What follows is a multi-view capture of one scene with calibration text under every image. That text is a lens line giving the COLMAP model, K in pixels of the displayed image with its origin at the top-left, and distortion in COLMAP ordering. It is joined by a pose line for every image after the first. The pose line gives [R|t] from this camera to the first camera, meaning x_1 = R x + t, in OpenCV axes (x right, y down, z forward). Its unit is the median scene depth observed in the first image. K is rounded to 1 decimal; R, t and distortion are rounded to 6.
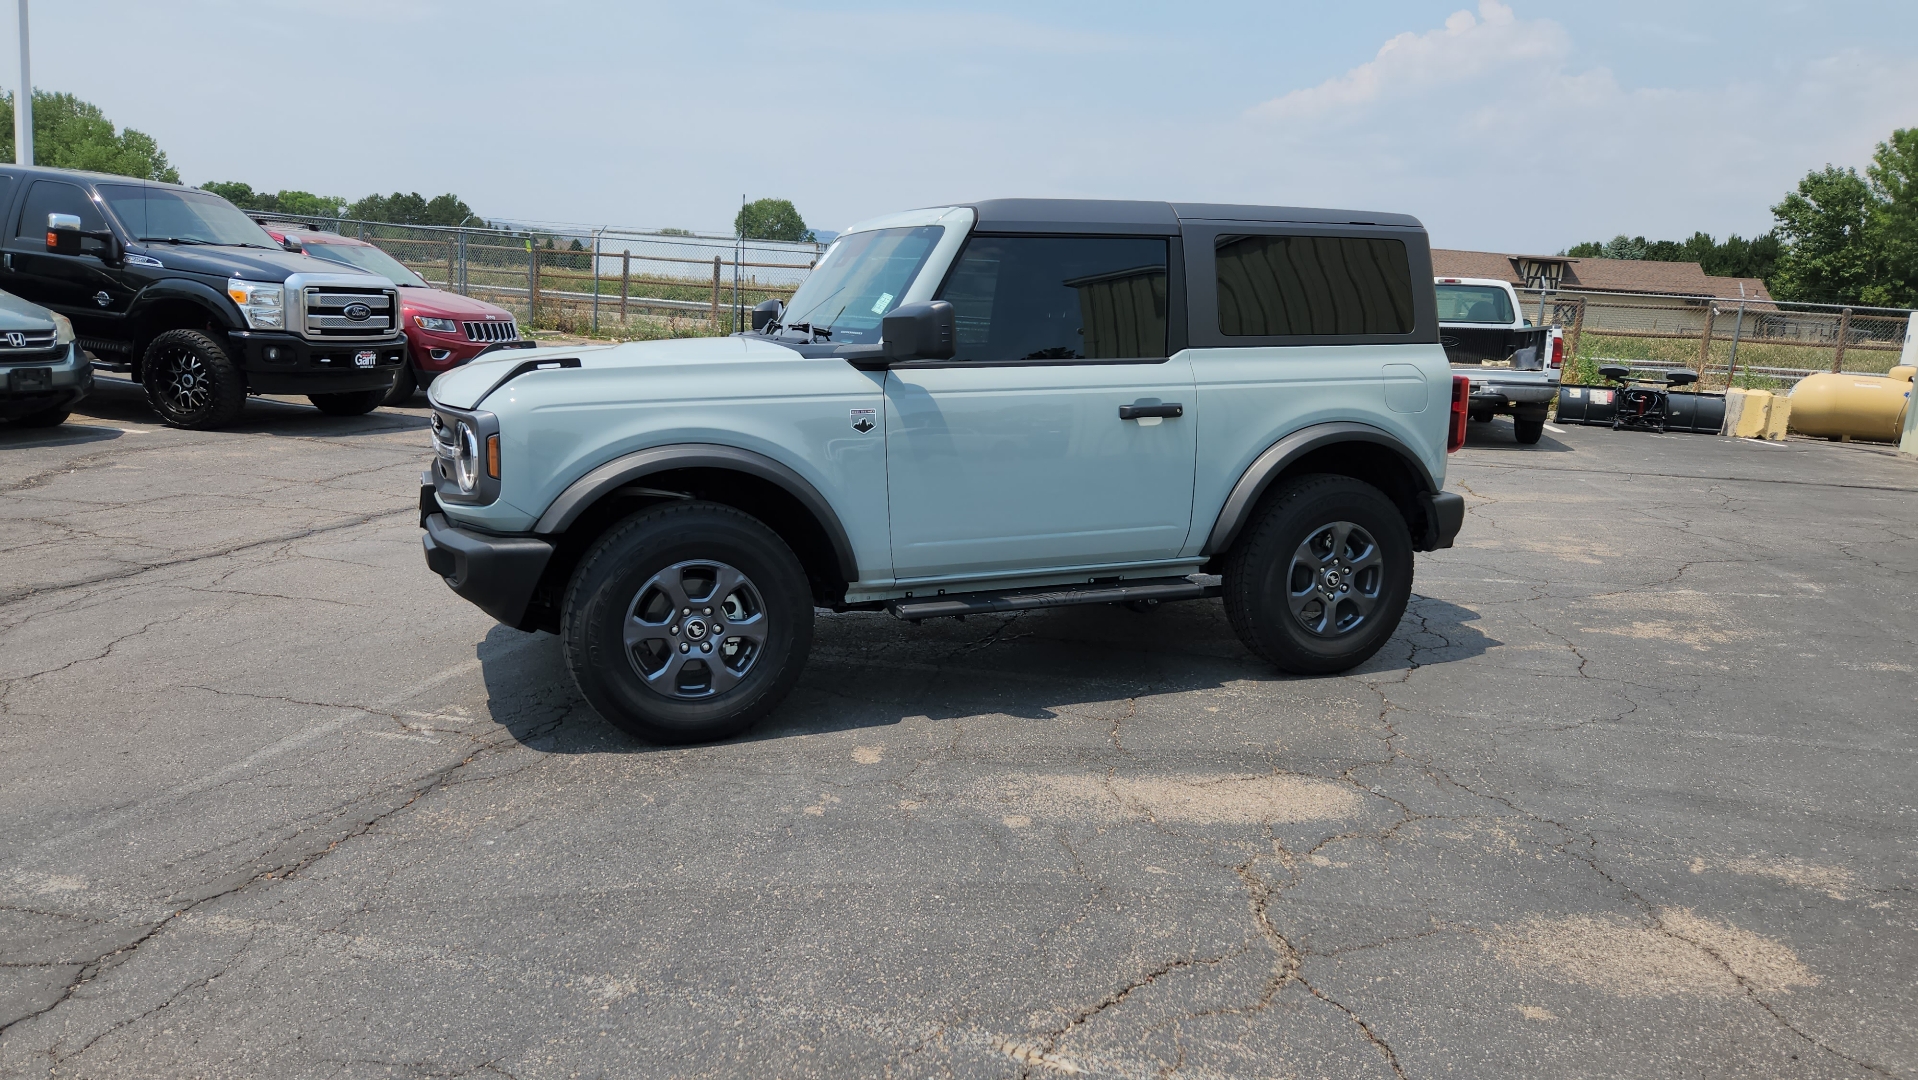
lens RADIAL K [[1287.6, 0, 937.2], [0, 1287.6, 516.9], [0, 0, 1]] dist [0.075918, -0.063976]
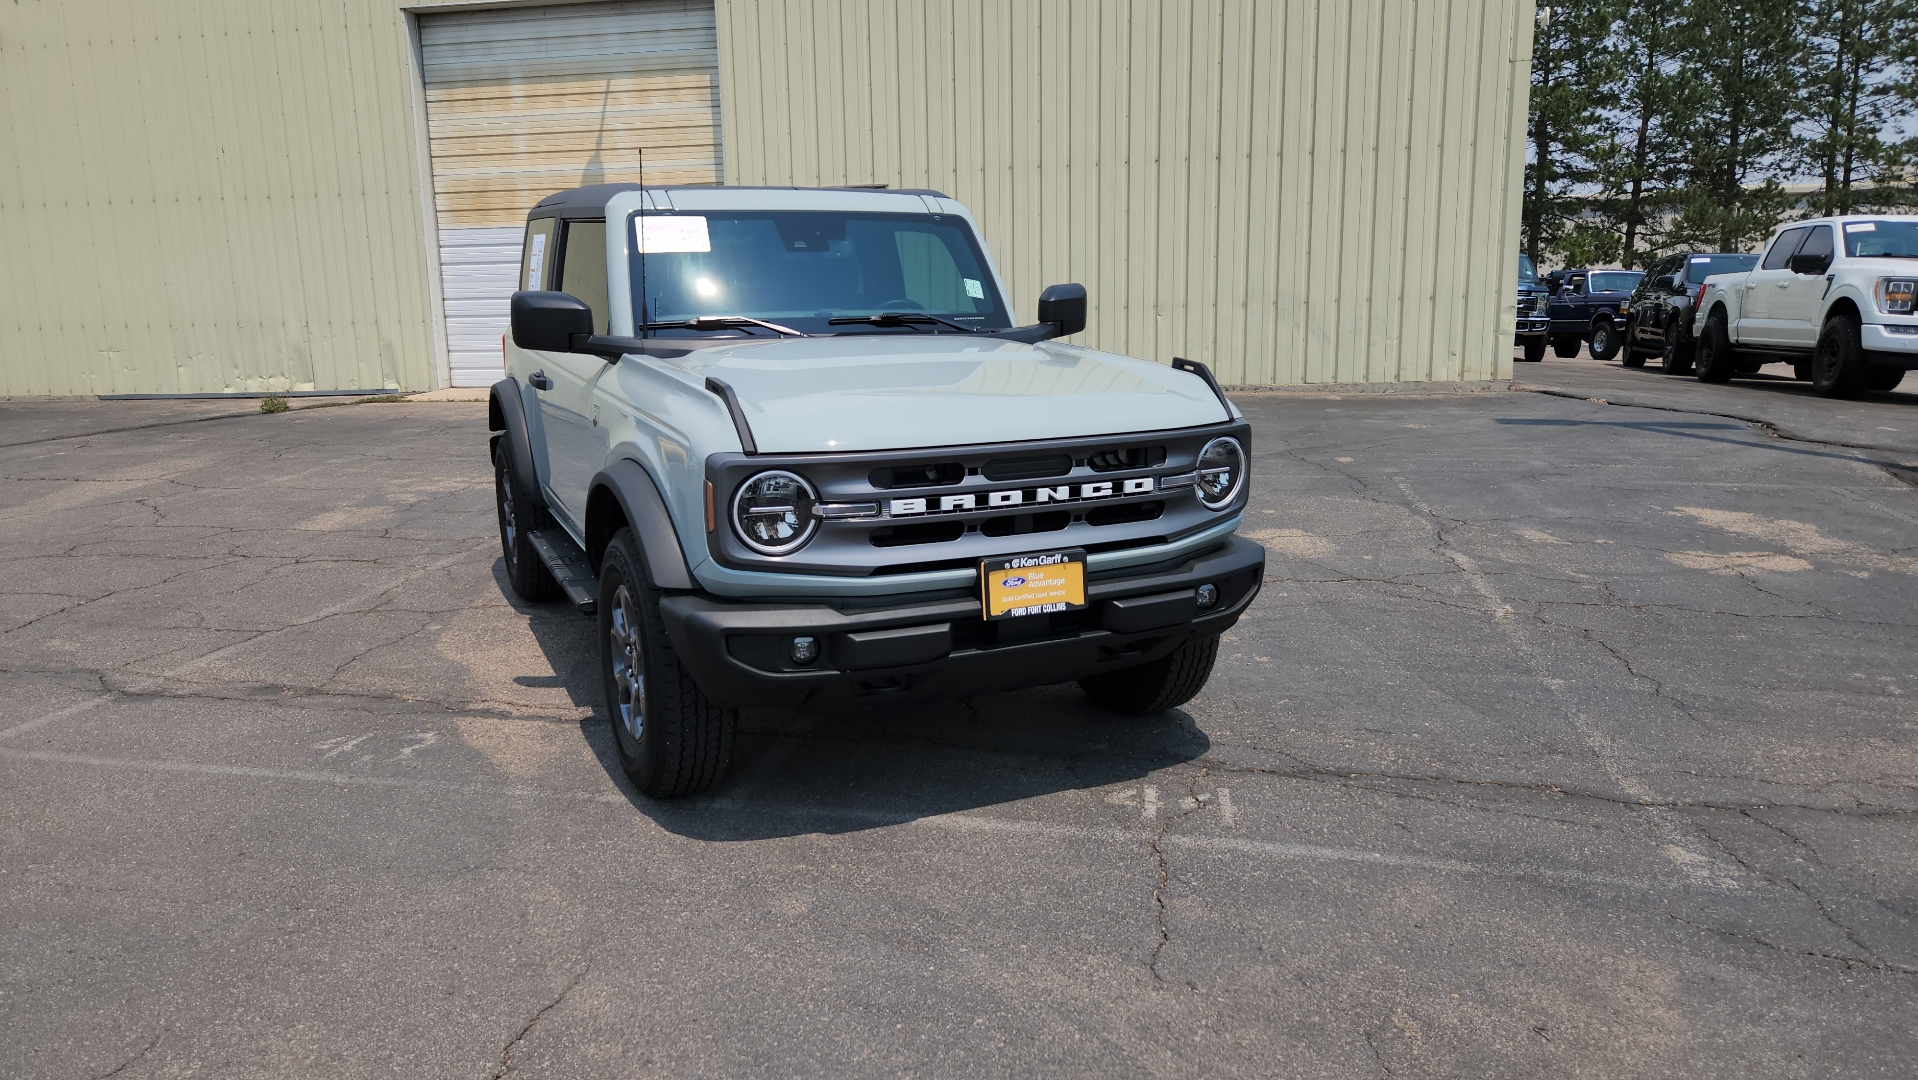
lens RADIAL K [[1287.6, 0, 925.3], [0, 1287.6, 529.3], [0, 0, 1]] dist [0.075918, -0.063976]
pose [[-0.048107, -0.226778, 0.972758, -1.075205], [0.166857, 0.958376, 0.231677, -0.219718], [-0.984807, 0.173457, -0.008265, 1.041933]]
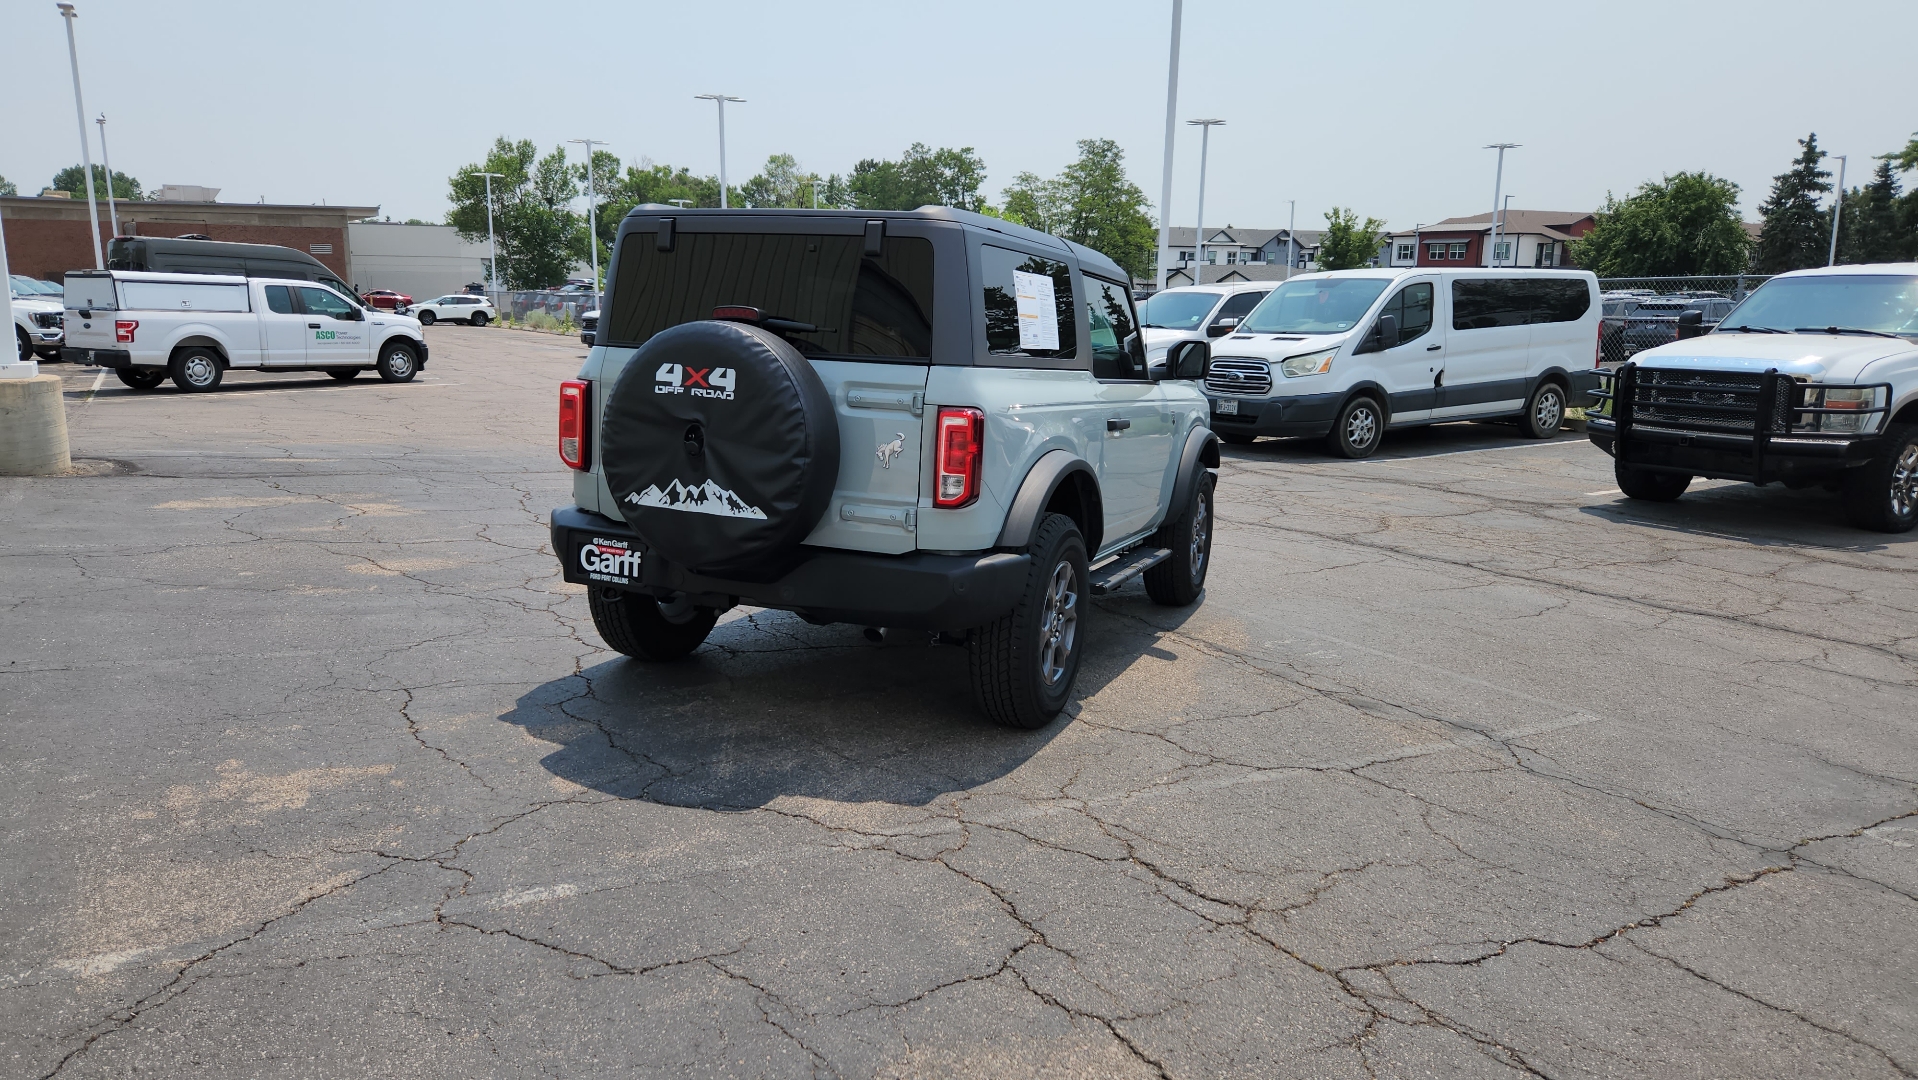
lens RADIAL K [[1287.6, 0, 925.7], [0, 1287.6, 510.8], [0, 0, 1]] dist [0.075918, -0.063976]
pose [[-0.710047, 0.041986, -0.702902, 0.961340], [-0.174217, 0.956712, 0.233134, -0.305545], [0.682263, 0.287993, -0.671995, 2.009111]]
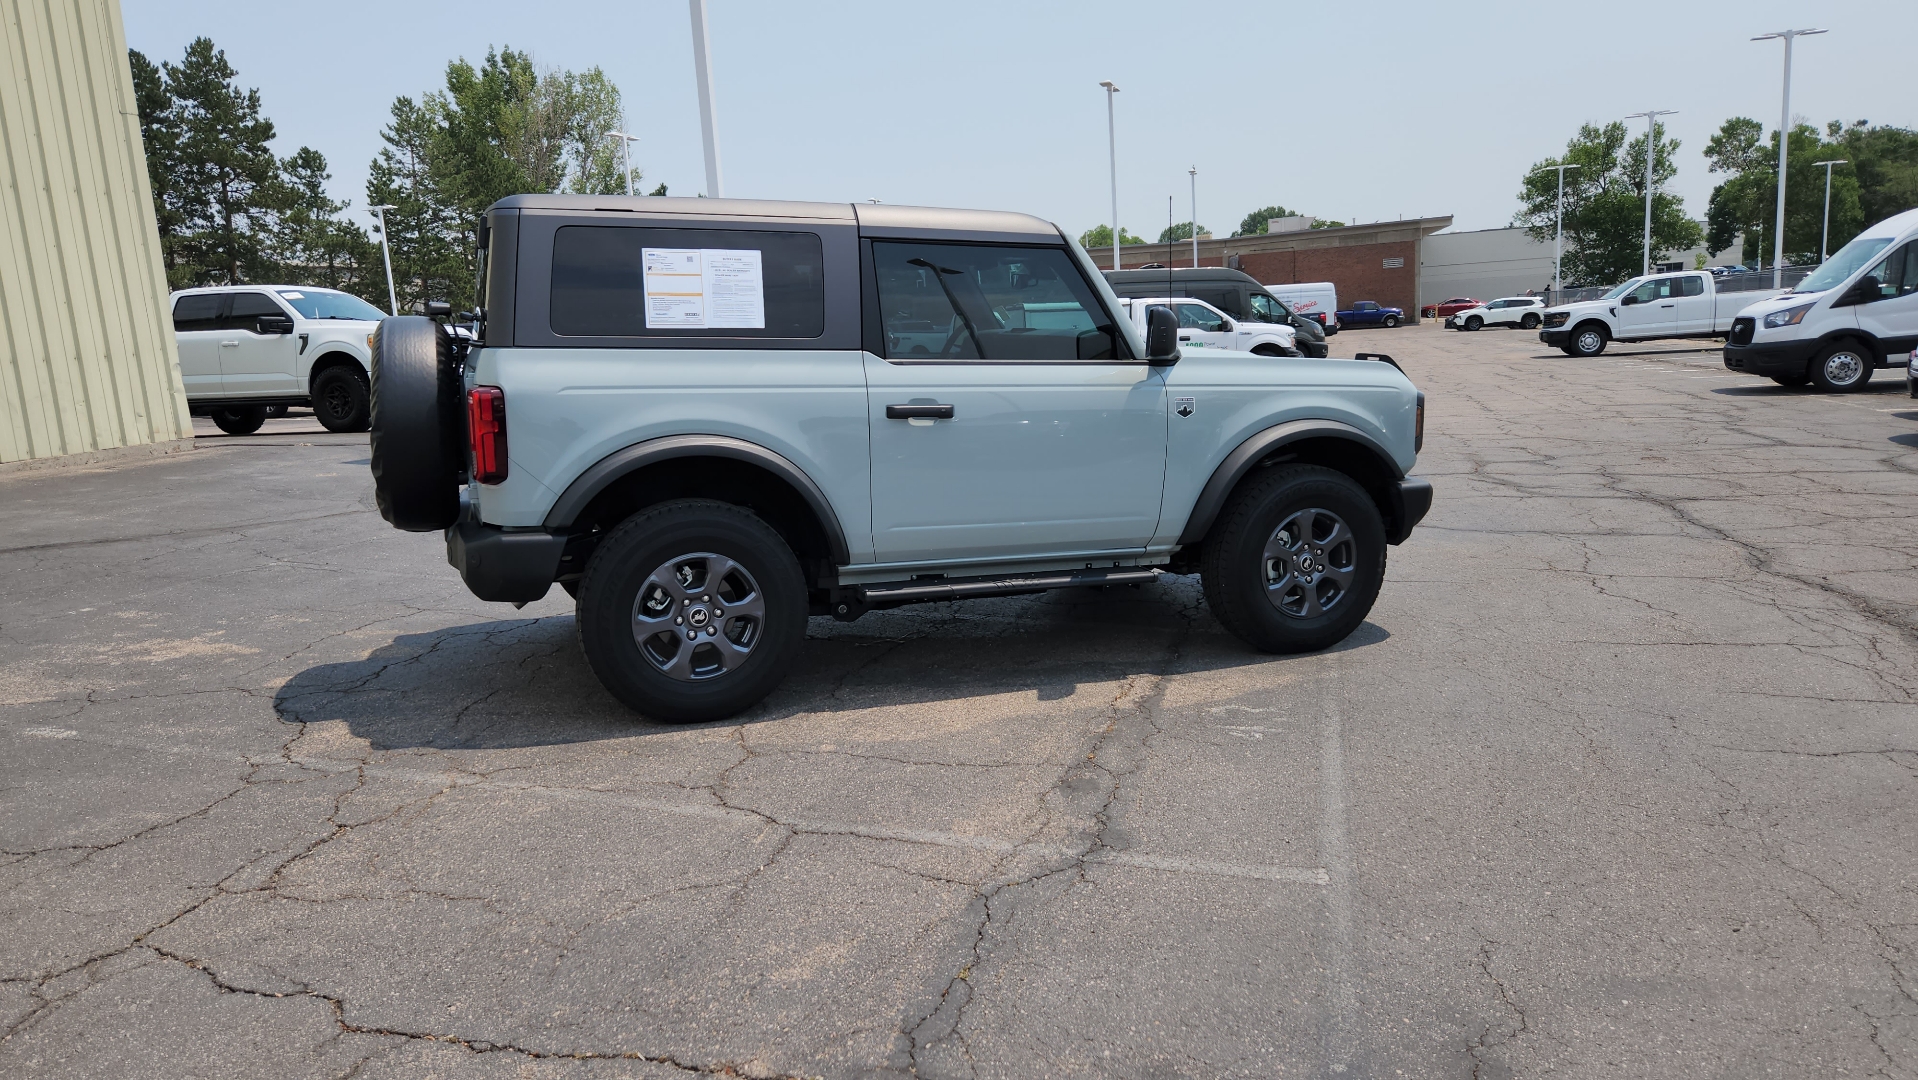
lens RADIAL K [[1287.6, 0, 926.4], [0, 1287.6, 516.6], [0, 0, 1]] dist [0.075918, -0.063976]
pose [[-0.998989, -0.020425, 0.040056, -0.020516], [-0.007035, 0.950897, 0.309428, -0.372289], [-0.044410, 0.308834, -0.950079, 2.304769]]
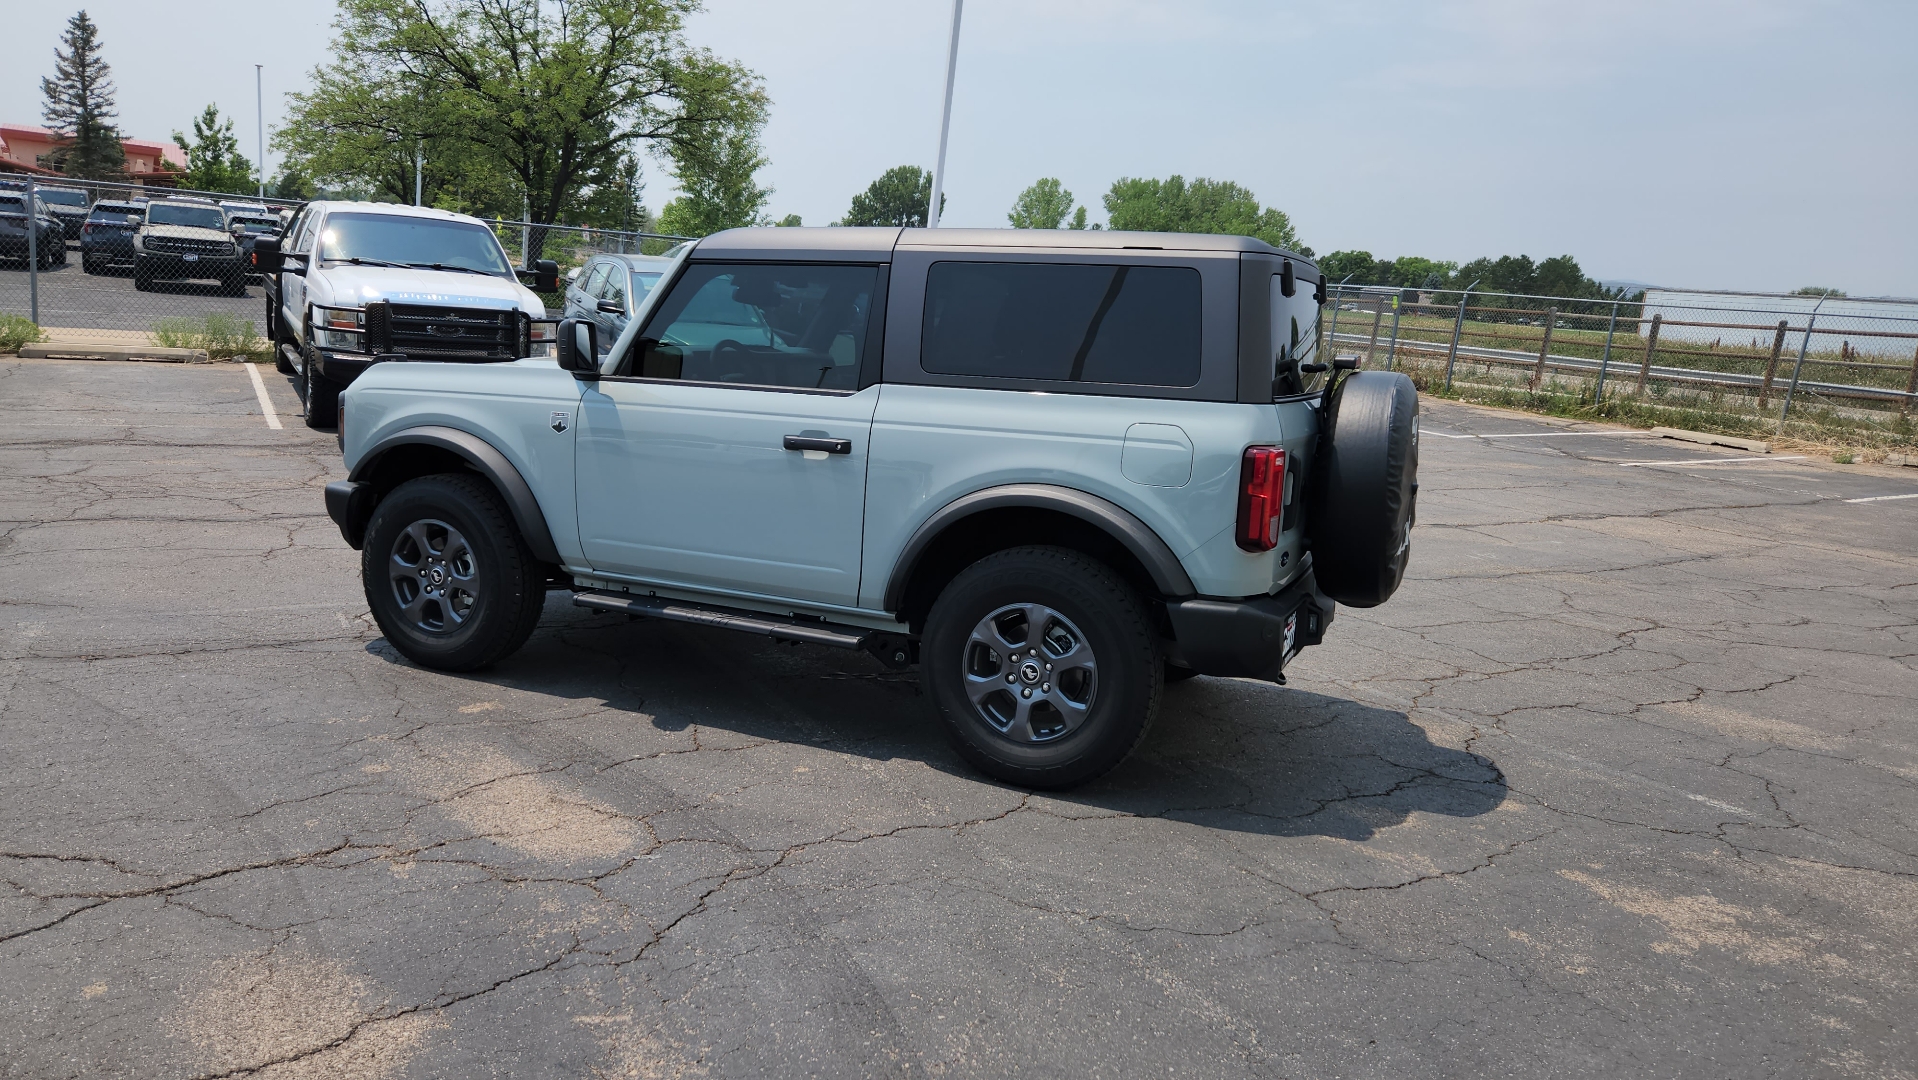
lens RADIAL K [[1287.6, 0, 927.6], [0, 1287.6, 492.8], [0, 0, 1]] dist [0.075918, -0.063976]
pose [[0.693416, 0.112903, -0.711637, 0.896772], [-0.158443, 0.987365, 0.002262, -0.061309], [0.702901, 0.111186, 0.702544, 0.390251]]
